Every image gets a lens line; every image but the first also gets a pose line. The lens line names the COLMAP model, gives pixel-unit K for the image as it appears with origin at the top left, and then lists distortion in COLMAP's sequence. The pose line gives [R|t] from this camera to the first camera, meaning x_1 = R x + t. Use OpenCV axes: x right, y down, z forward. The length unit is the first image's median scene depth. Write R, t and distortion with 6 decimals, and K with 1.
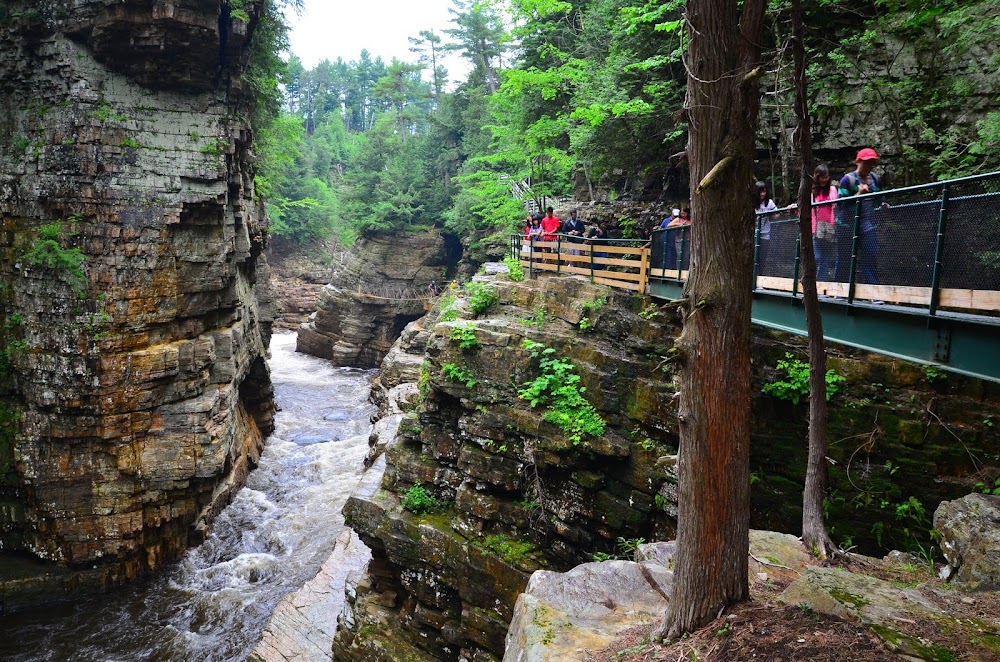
lens RADIAL K [[678.5, 0, 501.0], [0, 678.5, 329.9], [0, 0, 1]] dist [-0.038225, -0.001140]
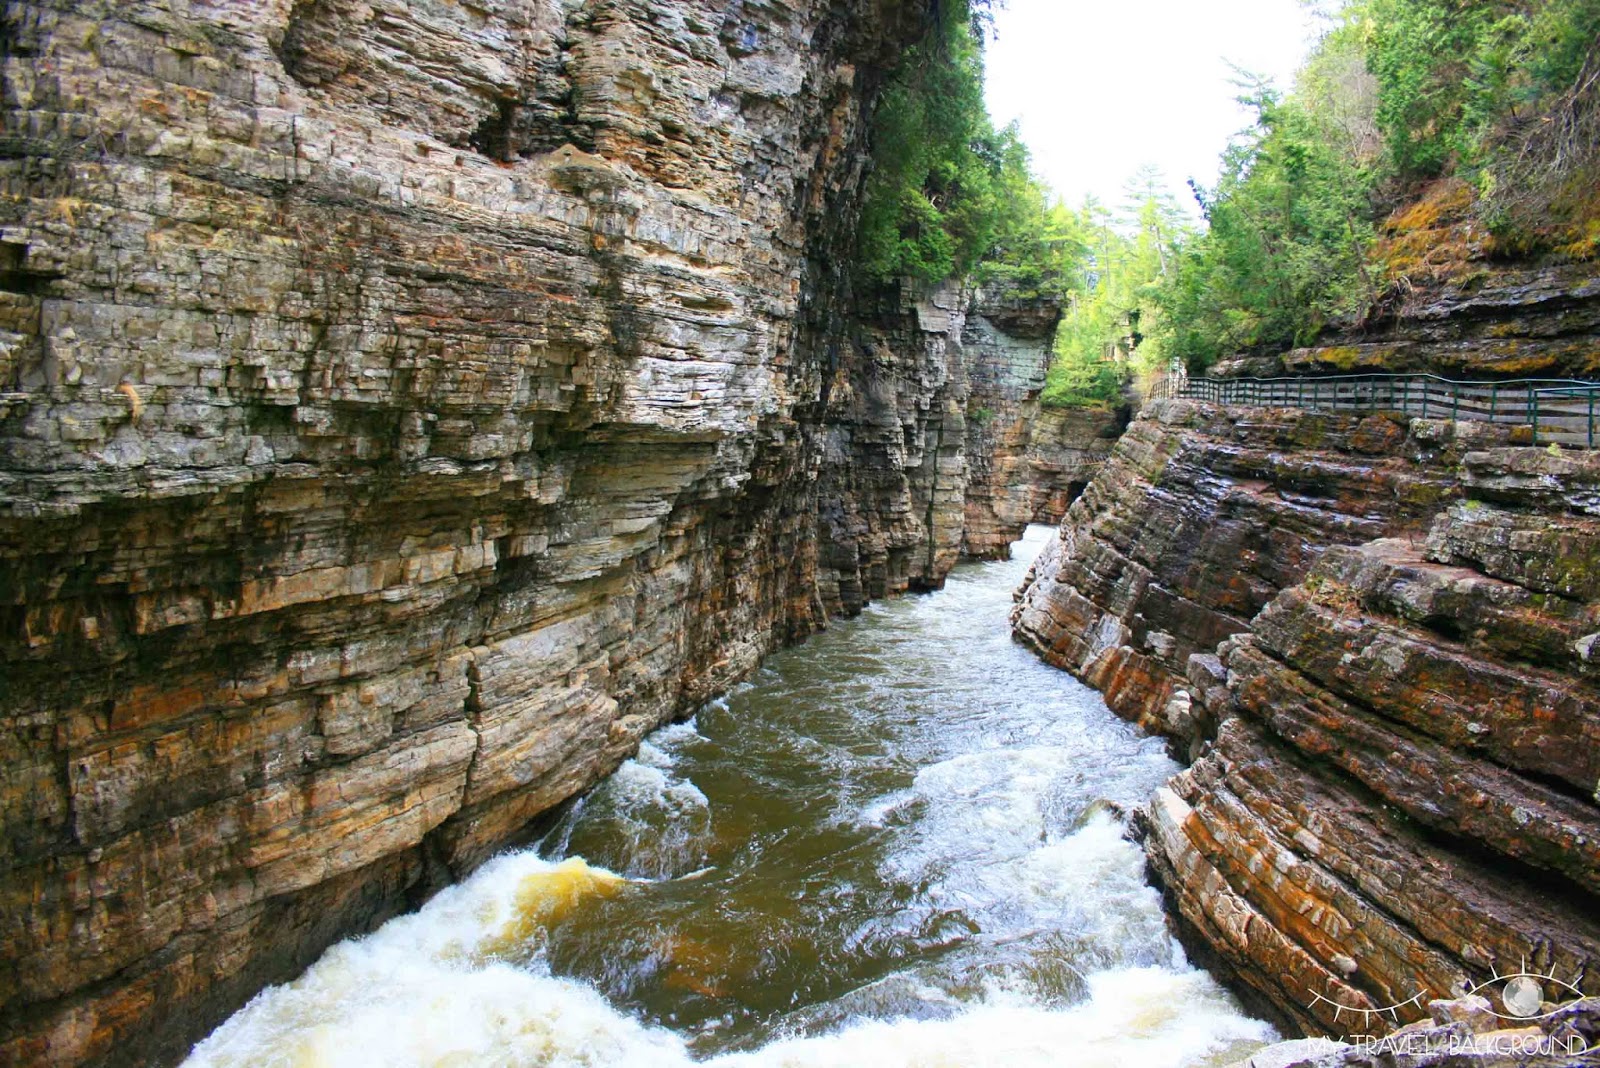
lens RADIAL K [[1690.2, 0, 793.6], [0, 1690.2, 537.7], [0, 0, 1]] dist [-0.083066, 0.000000]
pose [[0.977570, 0.026184, -0.208975, -0.062395], [-0.039804, 0.997329, -0.061239, 0.660887], [0.206813, 0.068184, 0.976002, -4.516899]]
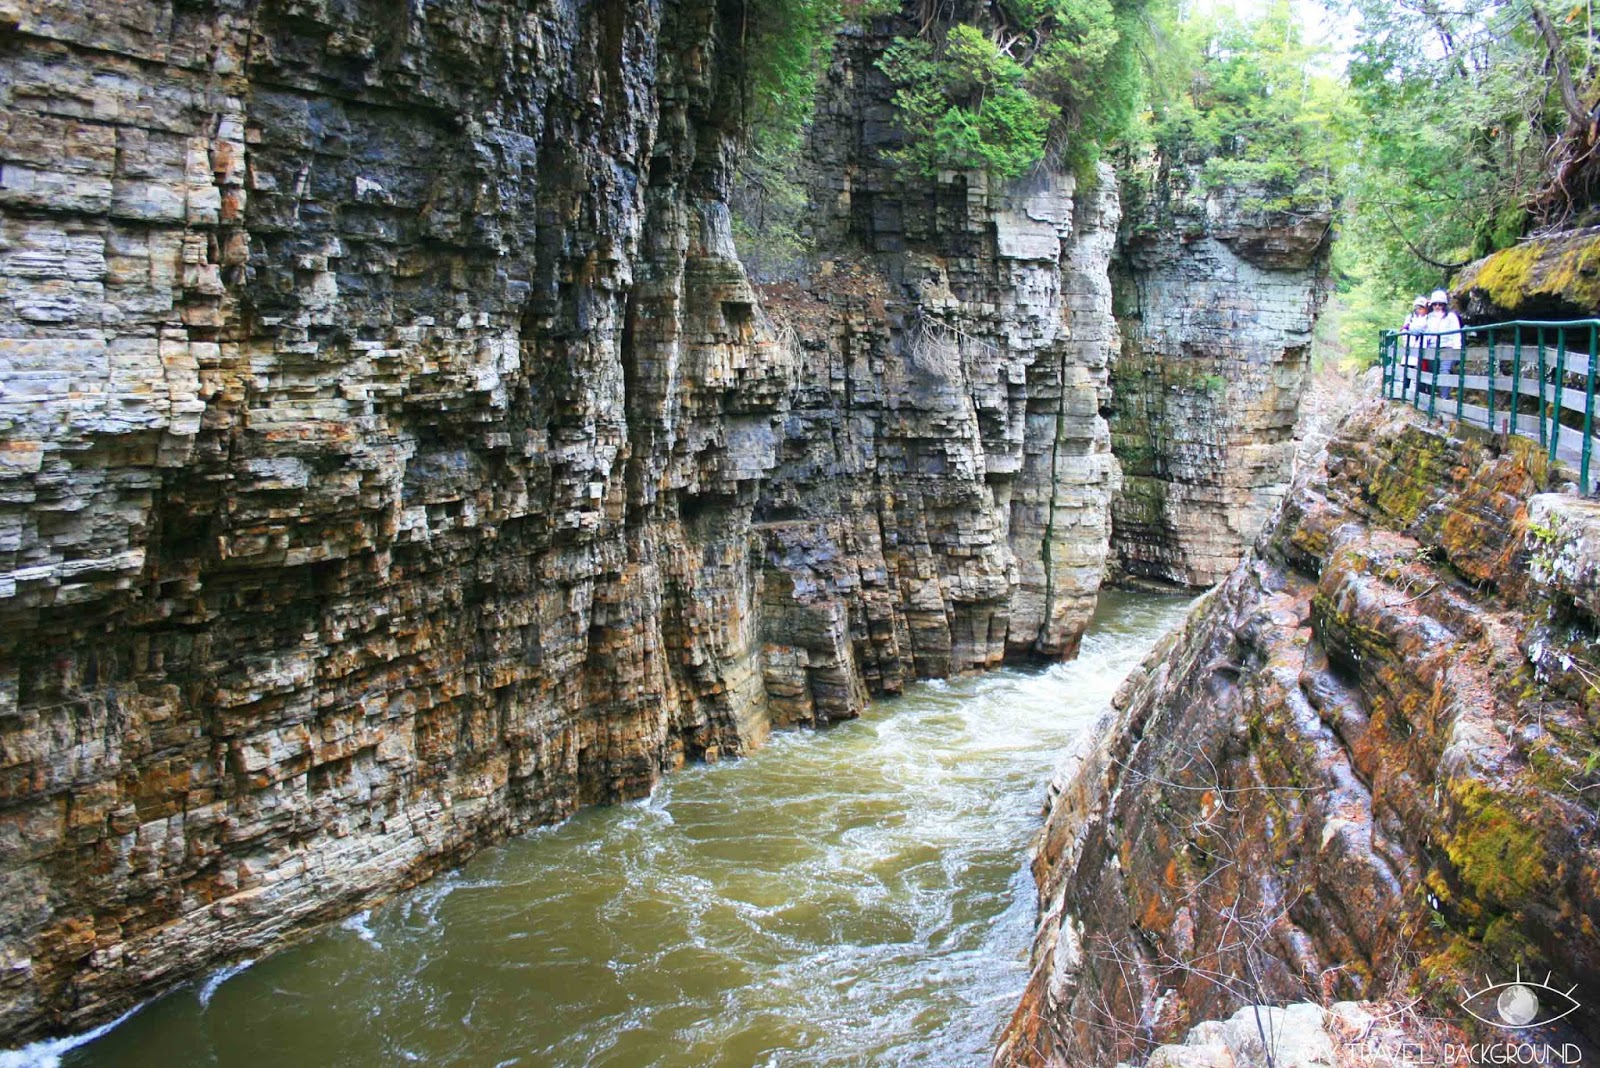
lens RADIAL K [[1690.2, 0, 798.5], [0, 1690.2, 531.4], [0, 0, 1]] dist [-0.083066, 0.000000]
pose [[0.881383, 0.048777, -0.469878, 0.342549], [-0.066537, 0.997558, -0.021254, 0.369281], [0.467693, 0.049997, 0.882476, -2.769239]]
